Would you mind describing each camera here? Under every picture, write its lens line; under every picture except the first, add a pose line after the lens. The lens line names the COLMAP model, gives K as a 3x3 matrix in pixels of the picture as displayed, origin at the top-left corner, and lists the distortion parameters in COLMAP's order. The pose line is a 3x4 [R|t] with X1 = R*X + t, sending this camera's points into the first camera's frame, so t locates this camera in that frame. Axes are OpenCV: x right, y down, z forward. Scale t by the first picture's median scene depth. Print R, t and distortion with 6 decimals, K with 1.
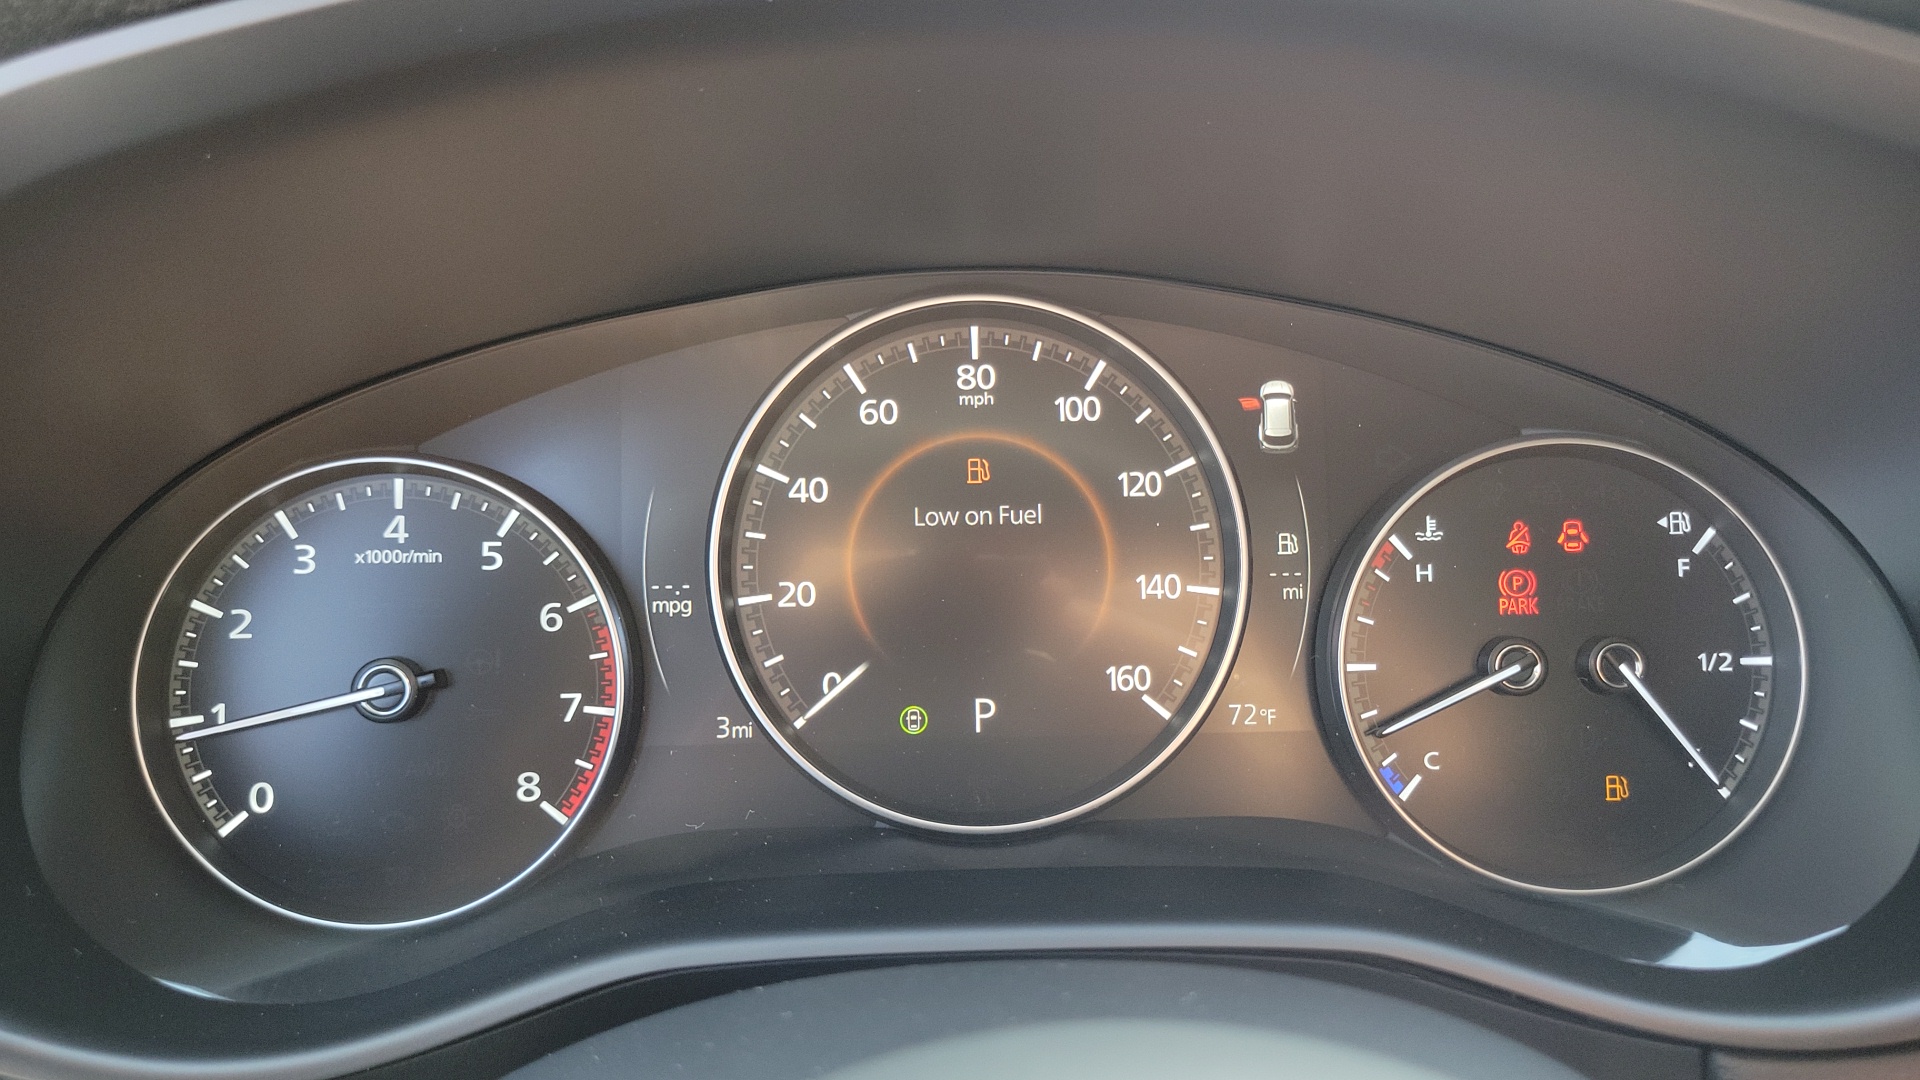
lens RADIAL K [[1478.9, 0, 967.0], [0, 1478.9, 545.0], [0, 0, 1]] dist [0.027522, -0.024237]
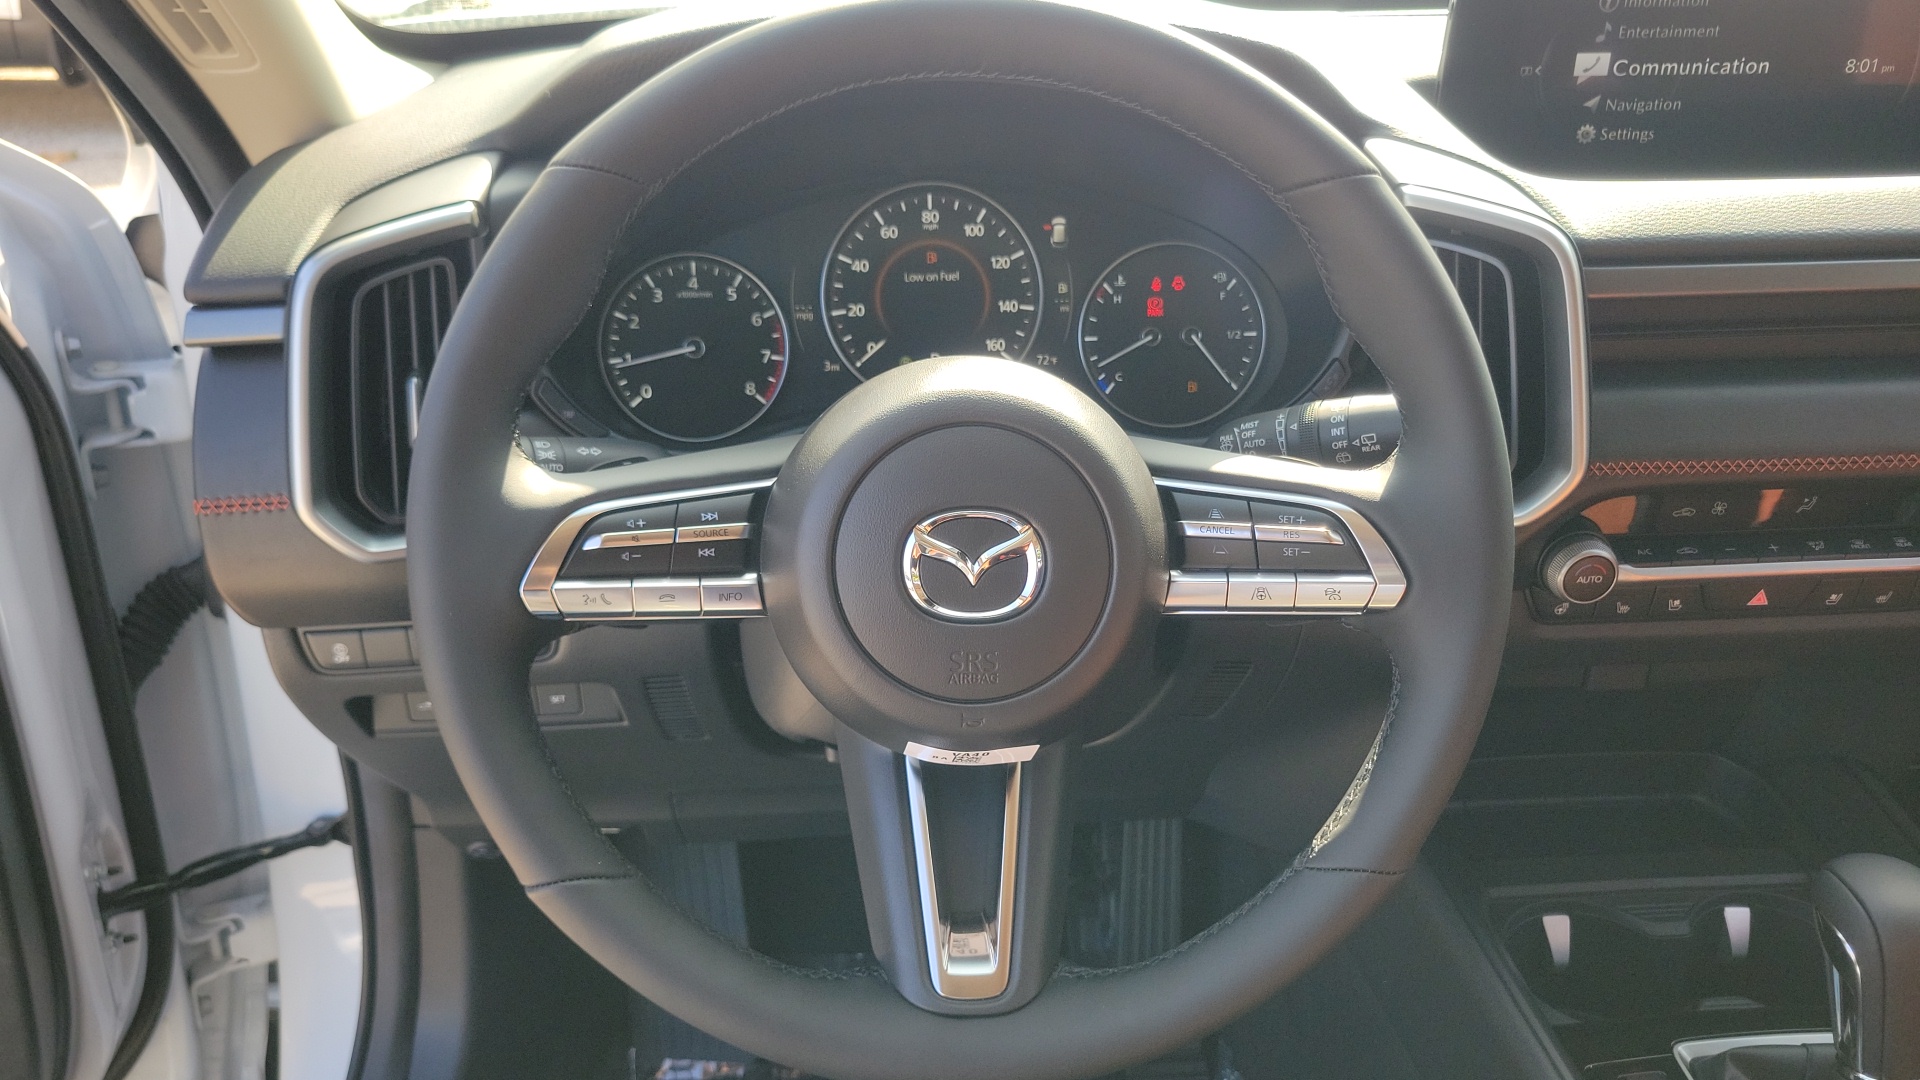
lens RADIAL K [[1478.9, 0, 948.0], [0, 1478.9, 538.1], [0, 0, 1]] dist [0.027522, -0.024237]
pose [[0.999819, -0.010116, 0.016129, -0.009203], [0.007961, 0.991685, 0.128440, 0.093384], [-0.017294, -0.128288, 0.991586, -1.437776]]
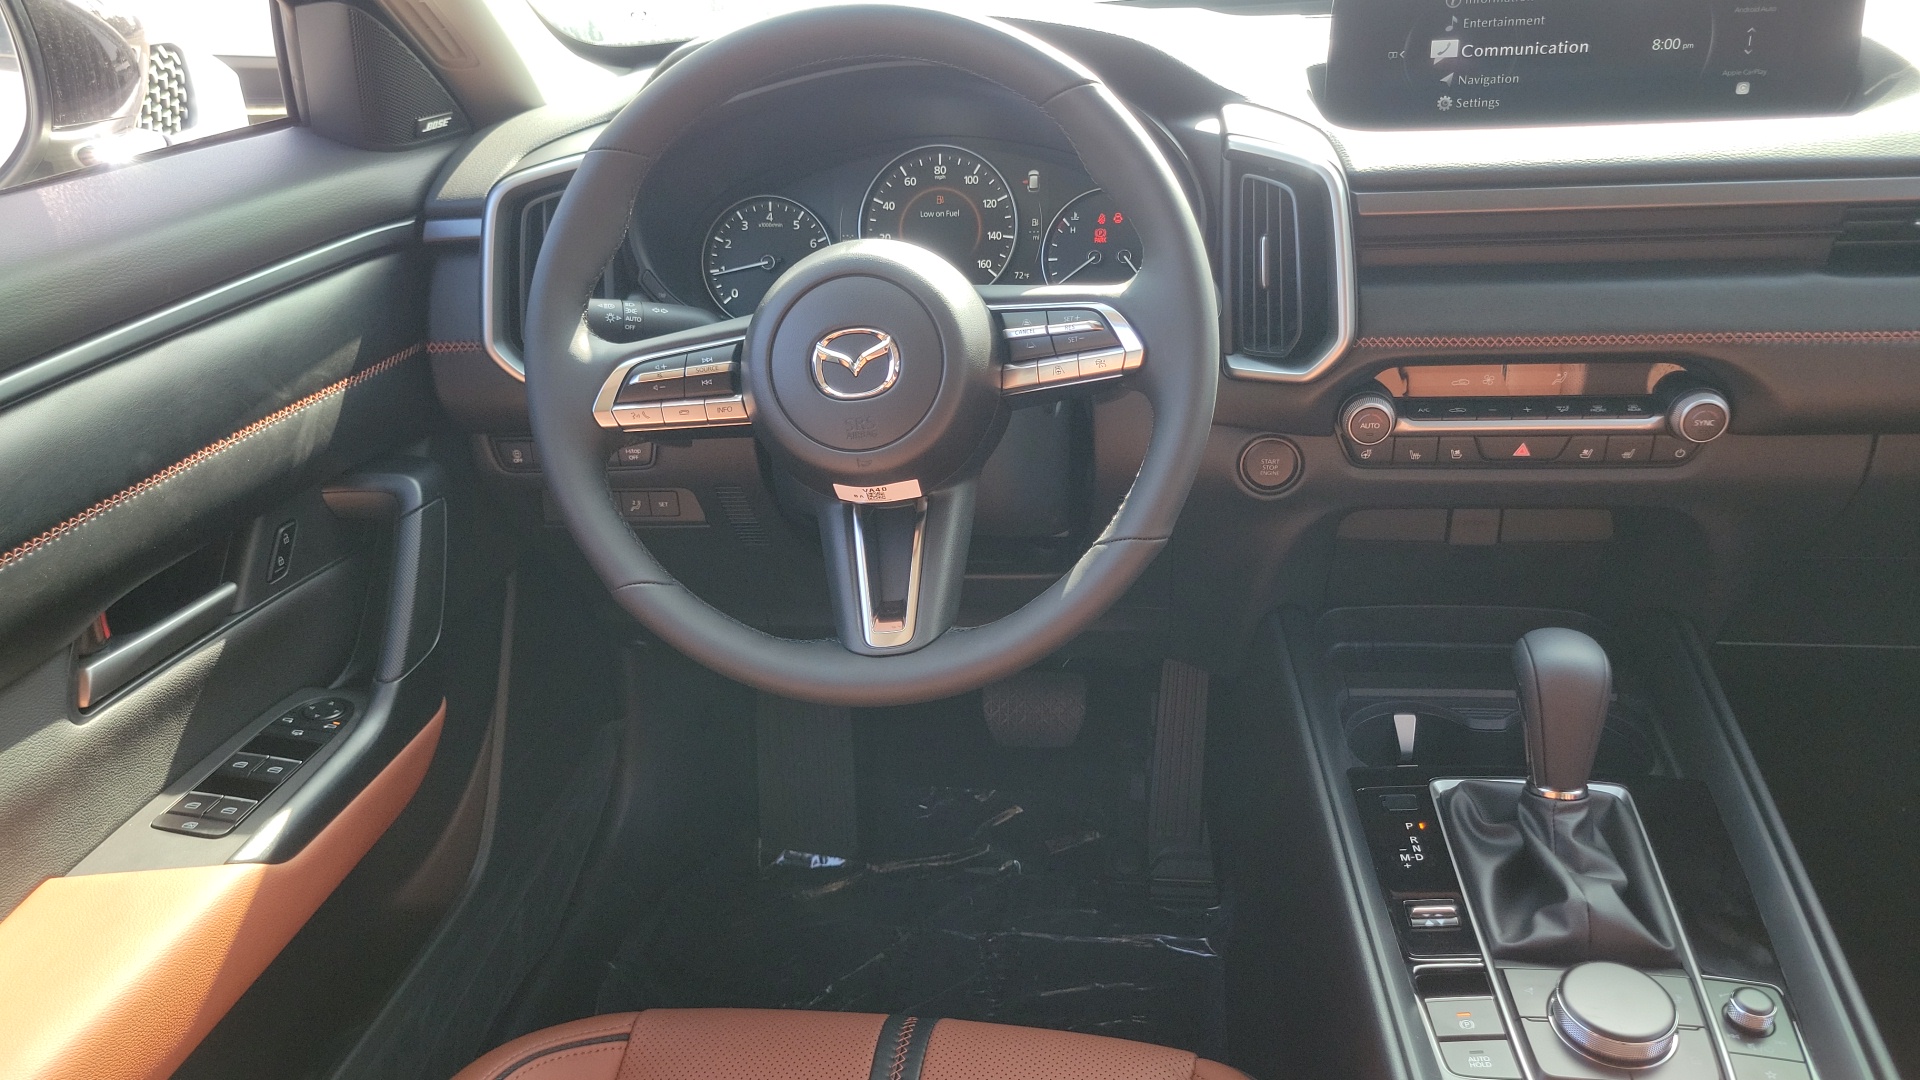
lens RADIAL K [[1478.9, 0, 947.0], [0, 1478.9, 550.0], [0, 0, 1]] dist [0.027522, -0.024237]
pose [[0.983861, 0.032733, -0.175914, 0.634806], [-0.011403, 0.992597, 0.120920, 0.328292], [0.178570, -0.116962, 0.976951, -2.319625]]
